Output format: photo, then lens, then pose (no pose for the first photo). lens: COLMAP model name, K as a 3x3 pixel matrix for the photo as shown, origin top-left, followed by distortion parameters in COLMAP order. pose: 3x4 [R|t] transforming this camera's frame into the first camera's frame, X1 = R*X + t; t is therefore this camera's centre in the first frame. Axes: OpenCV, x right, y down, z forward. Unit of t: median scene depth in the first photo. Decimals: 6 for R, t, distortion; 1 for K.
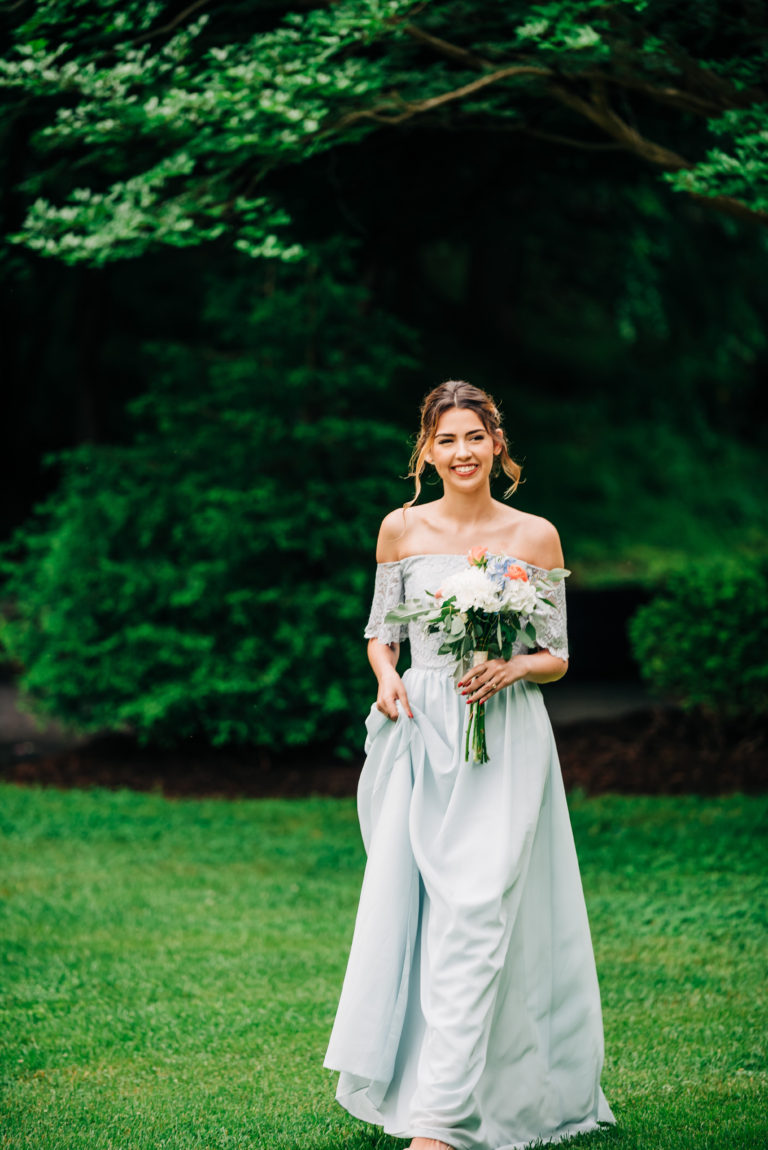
lens RADIAL K [[5051.6, 0, 384.0], [0, 5051.6, 575.0], [0, 0, 1]] dist [0.991520, 1.358836]
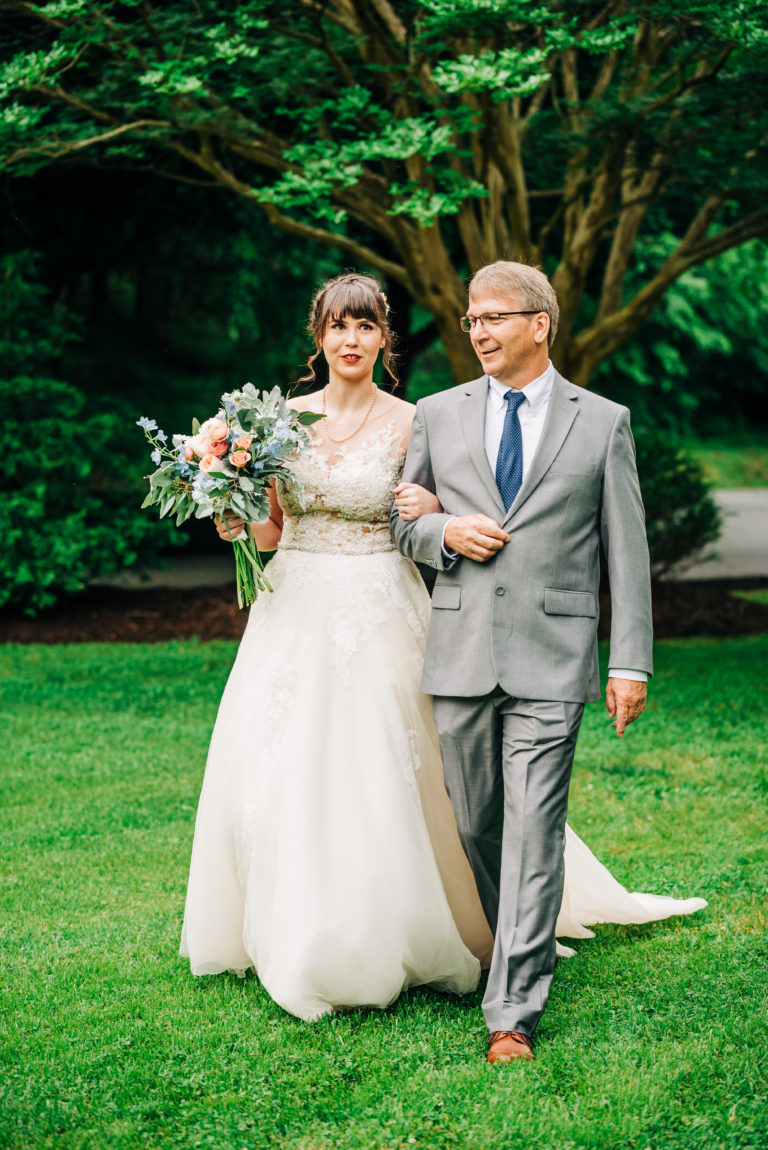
lens RADIAL K [[2698.0, 0, 384.0], [0, 2698.0, 575.0], [0, 0, 1]] dist [0.019152, -0.306500]
pose [[0.994893, -0.003295, 0.100881, 0.015360], [-0.000108, 0.999432, 0.033712, -0.000898], [-0.100934, -0.033551, 0.994327, 0.248977]]
